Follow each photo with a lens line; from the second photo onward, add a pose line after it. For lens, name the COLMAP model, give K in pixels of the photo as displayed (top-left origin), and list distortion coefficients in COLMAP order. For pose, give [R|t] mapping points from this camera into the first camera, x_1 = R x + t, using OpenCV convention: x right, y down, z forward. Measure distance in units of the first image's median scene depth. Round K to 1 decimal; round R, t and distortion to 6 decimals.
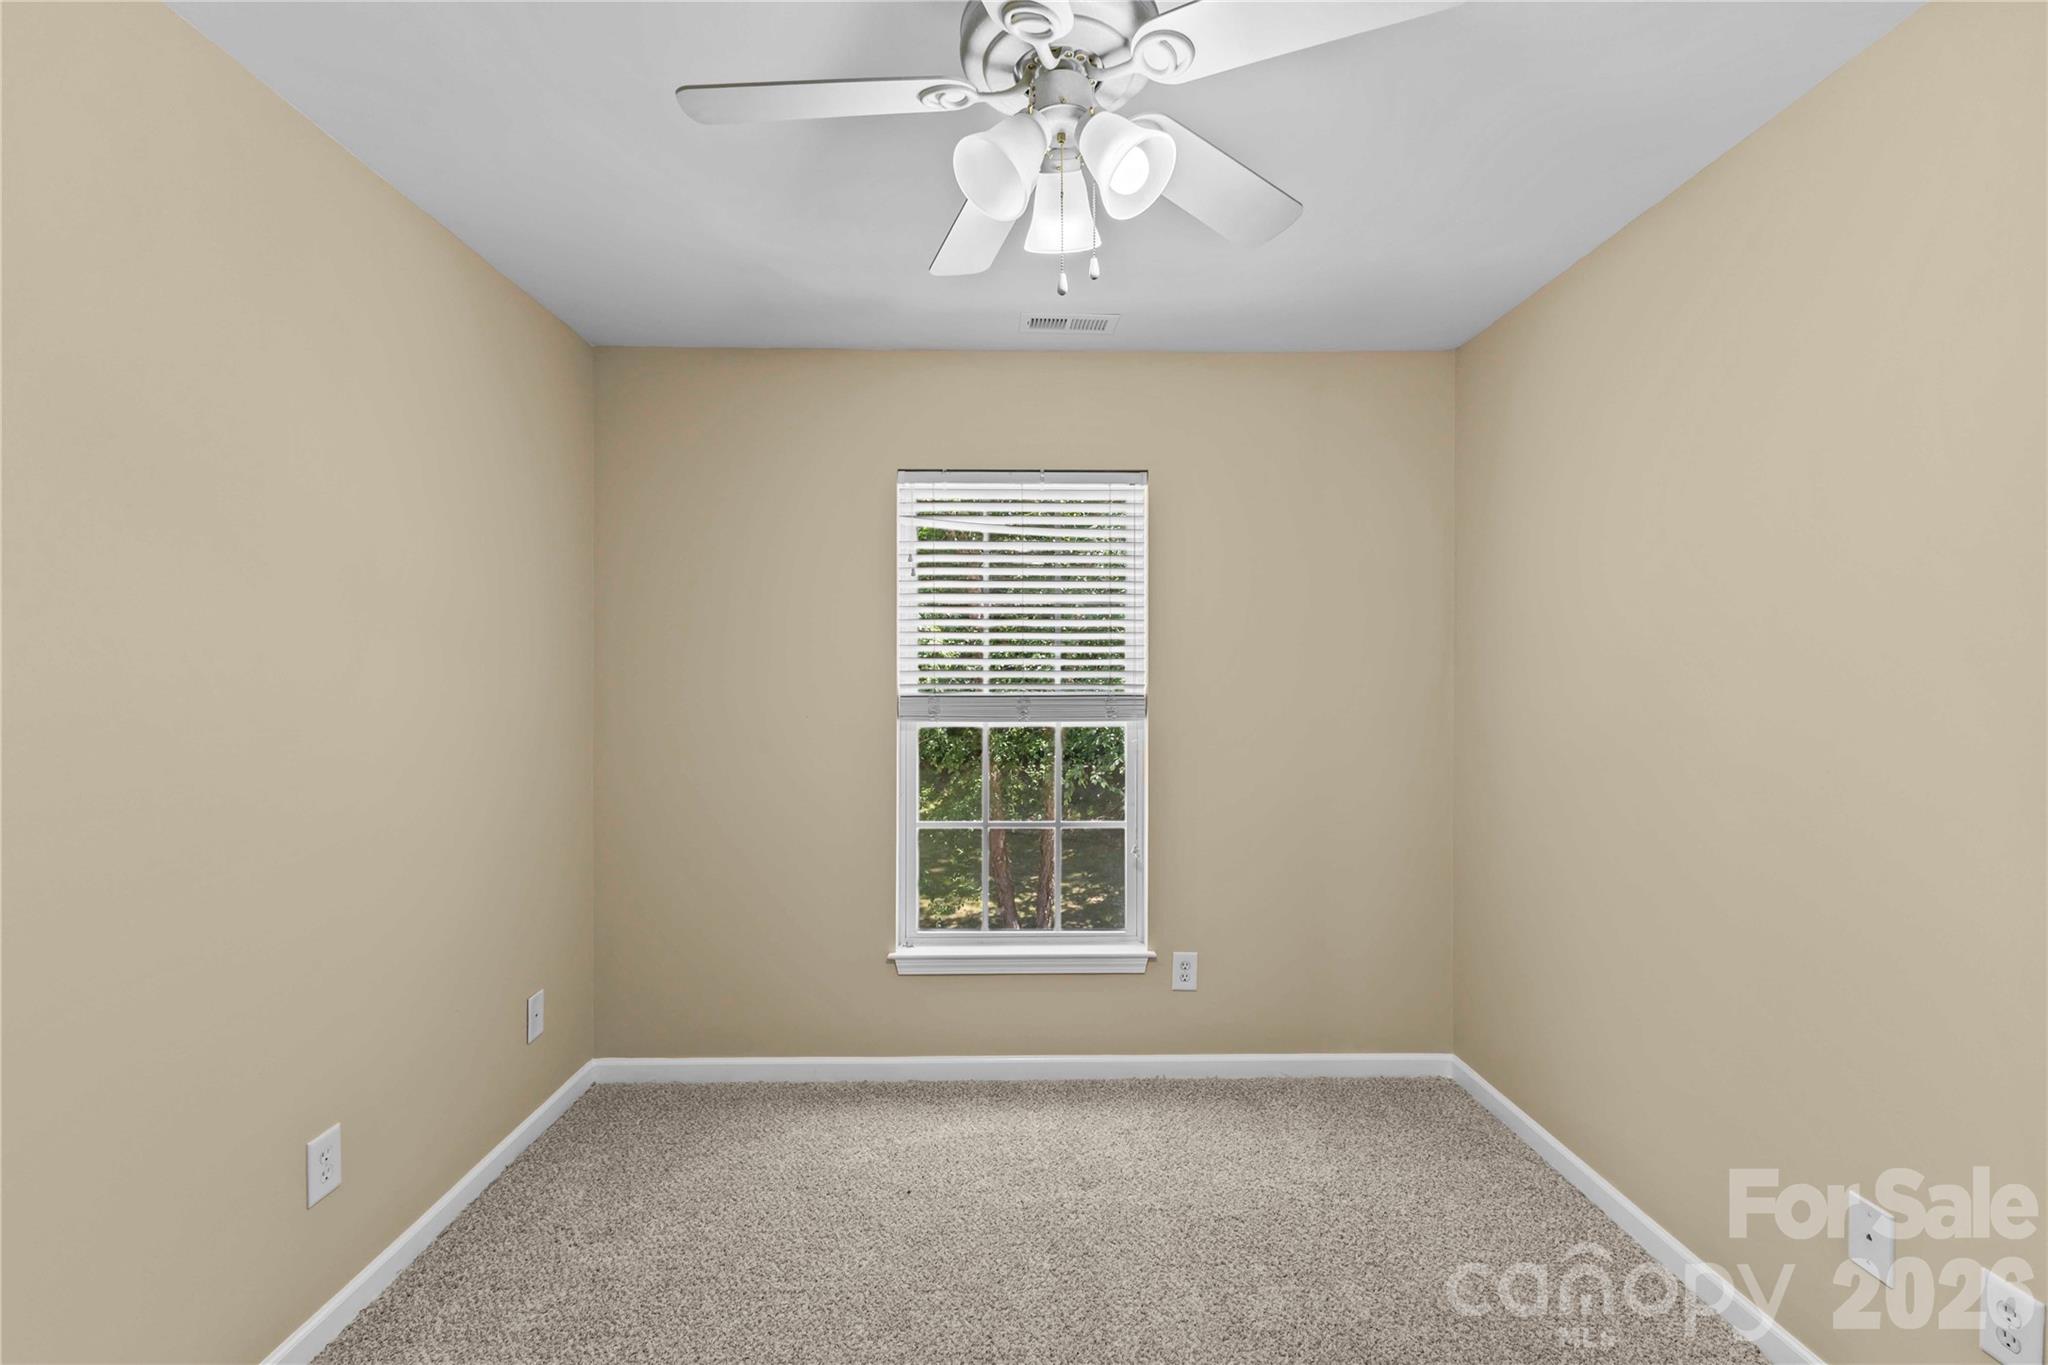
lens RADIAL K [[872.7, 0, 1014.7], [0, 872.7, 689.6], [0, 0, 1]] dist [0.011236, -0.000039]
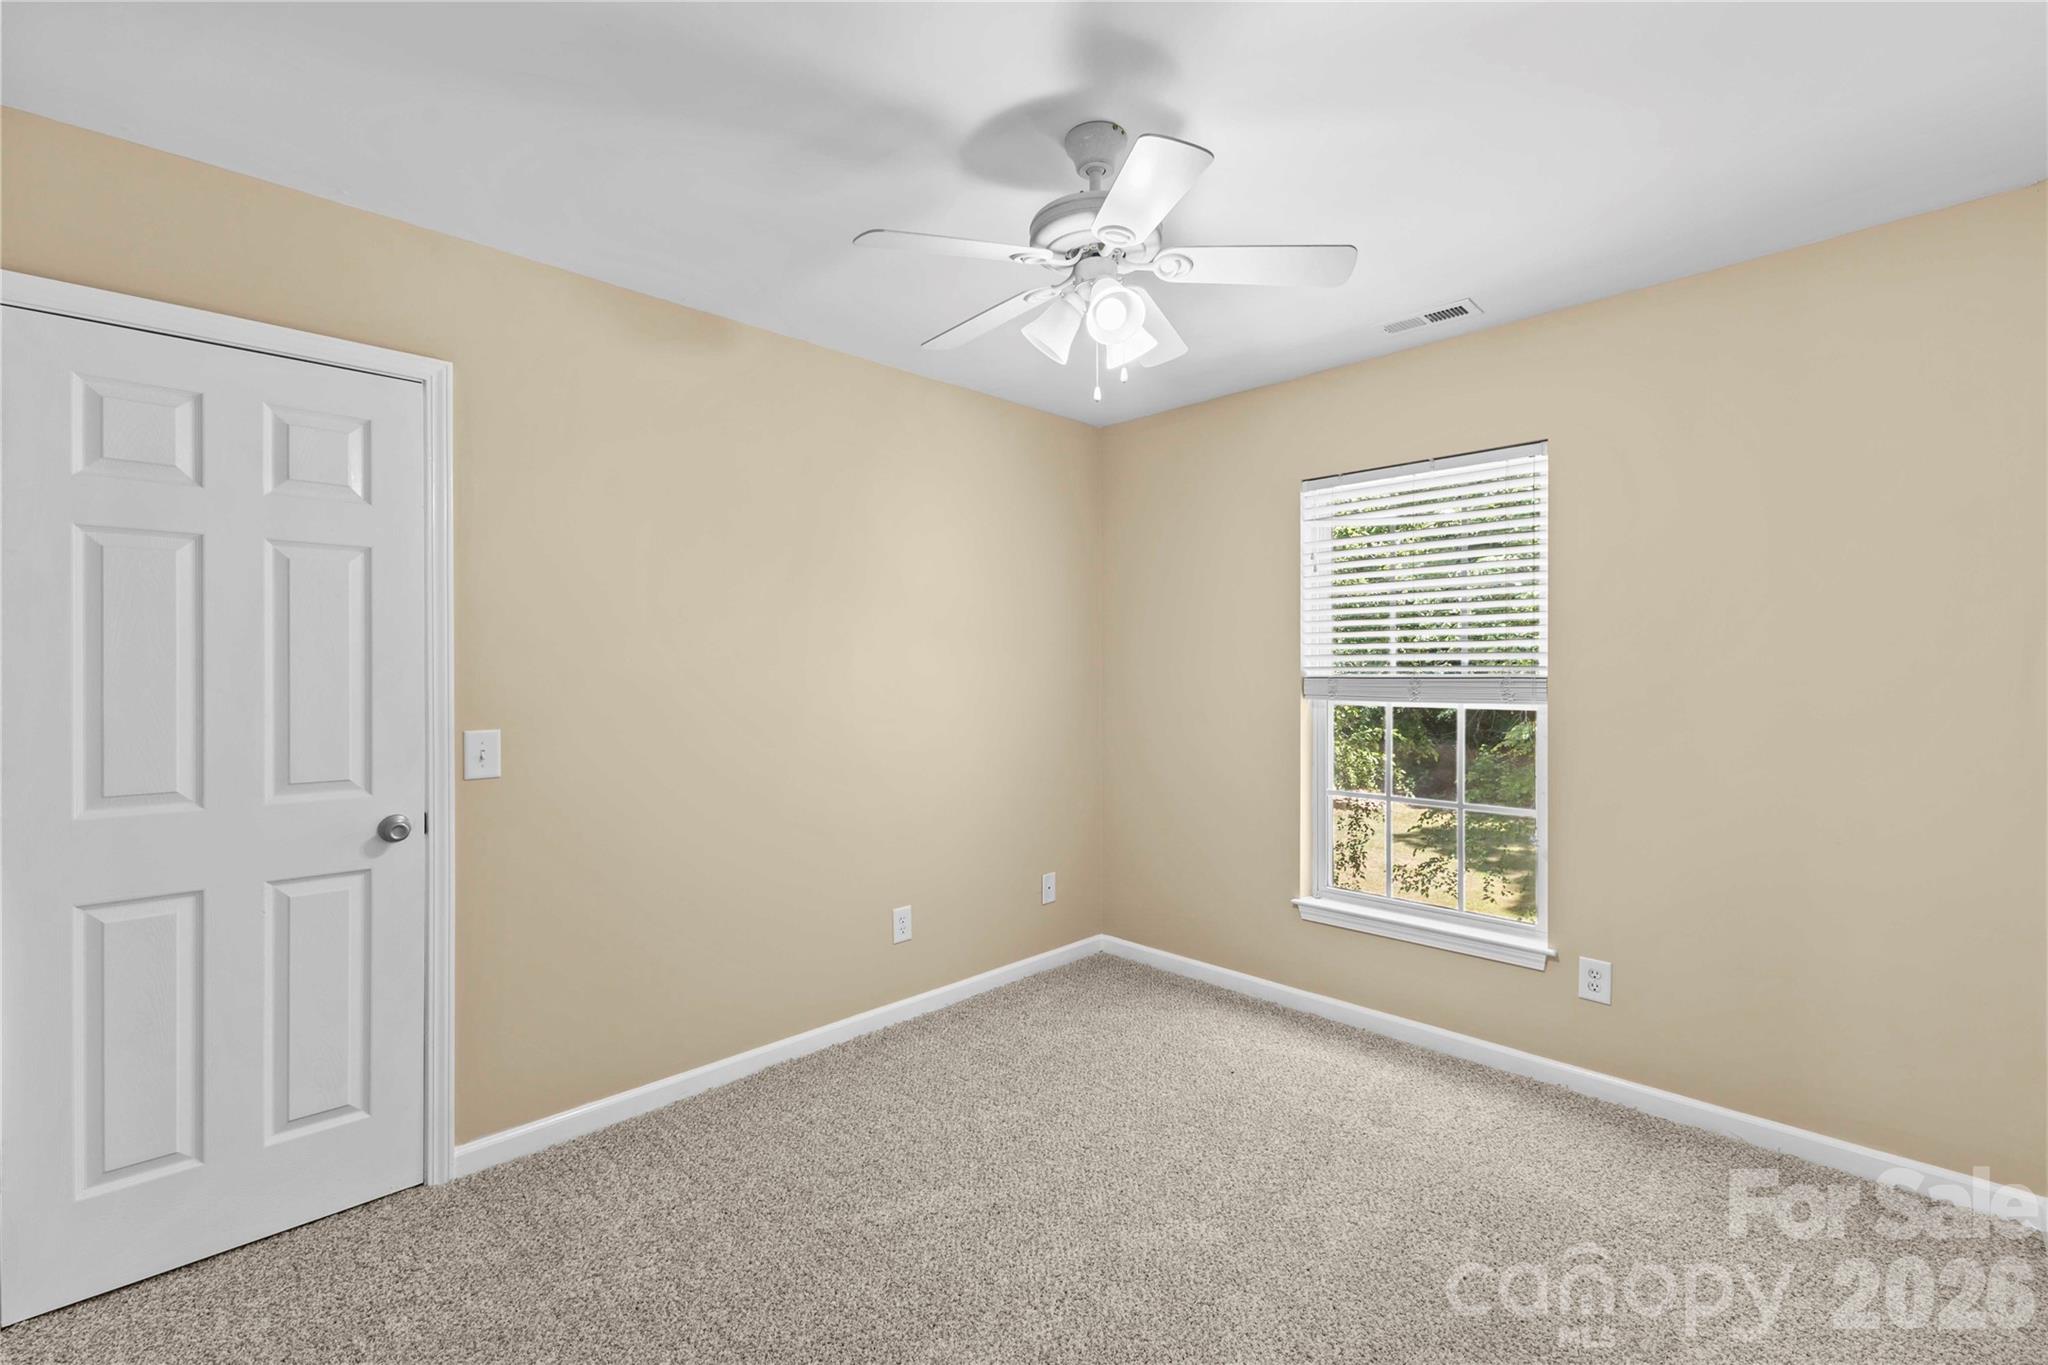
lens RADIAL K [[872.7, 0, 1028.6], [0, 872.7, 673.9], [0, 0, 1]] dist [0.011236, -0.000039]
pose [[0.697535, 0.000651, -0.716550, 0.441881], [0.000292, 0.999999, 0.001193, 0.001332], [0.716551, -0.001041, 0.697534, -0.062919]]
